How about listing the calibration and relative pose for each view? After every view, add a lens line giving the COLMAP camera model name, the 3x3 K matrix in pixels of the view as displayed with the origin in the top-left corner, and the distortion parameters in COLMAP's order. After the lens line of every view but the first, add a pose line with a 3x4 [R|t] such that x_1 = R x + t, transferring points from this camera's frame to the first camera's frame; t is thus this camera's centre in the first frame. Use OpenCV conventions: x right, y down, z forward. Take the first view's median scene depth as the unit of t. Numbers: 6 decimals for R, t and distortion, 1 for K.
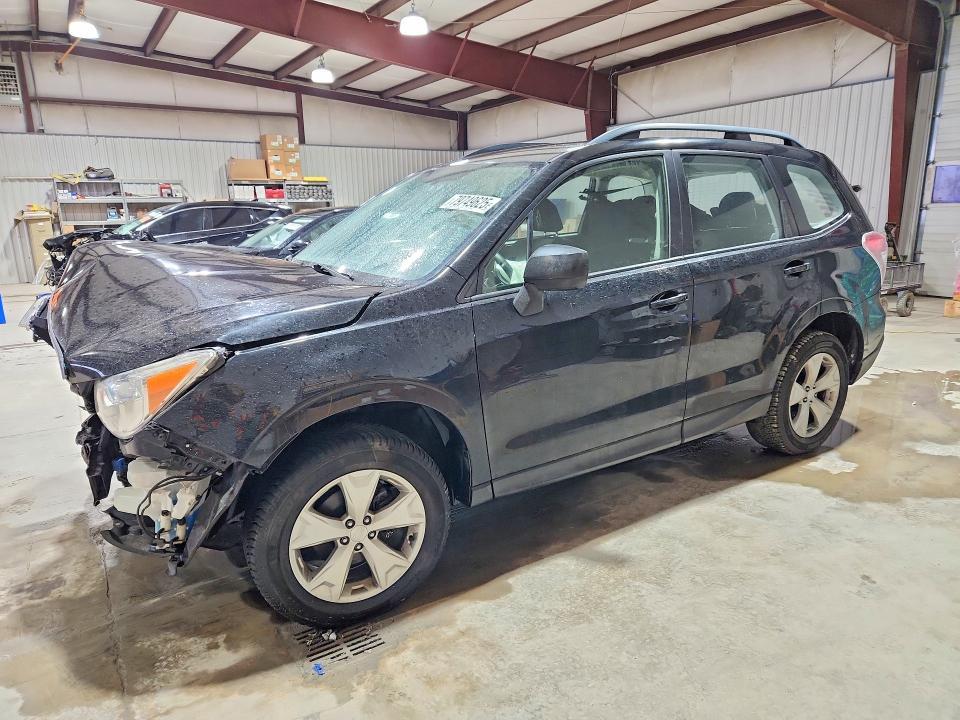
lens RADIAL K [[659.6, 0, 473.7], [0, 659.6, 357.4], [0, 0, 1]] dist [0.021951, -0.005864]
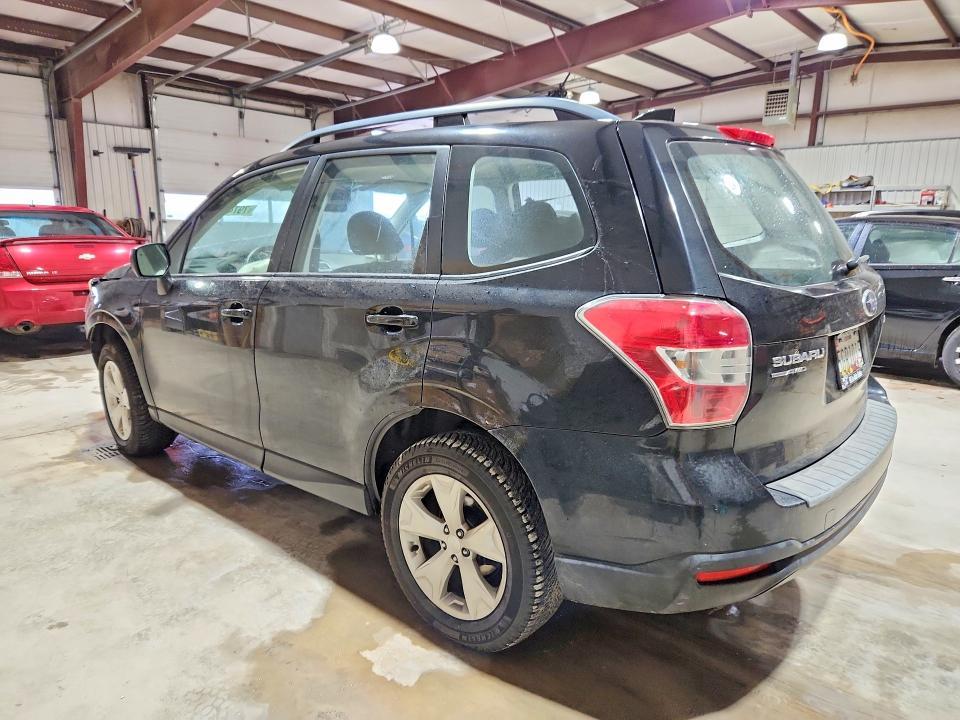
lens RADIAL K [[659.6, 0, 474.3], [0, 659.6, 365.9], [0, 0, 1]] dist [0.021951, -0.005864]
pose [[0.260196, 0.230355, -0.937675, 1.331525], [-0.229722, 0.958008, 0.171604, -0.262507], [0.937830, 0.170754, 0.302188, 1.051821]]
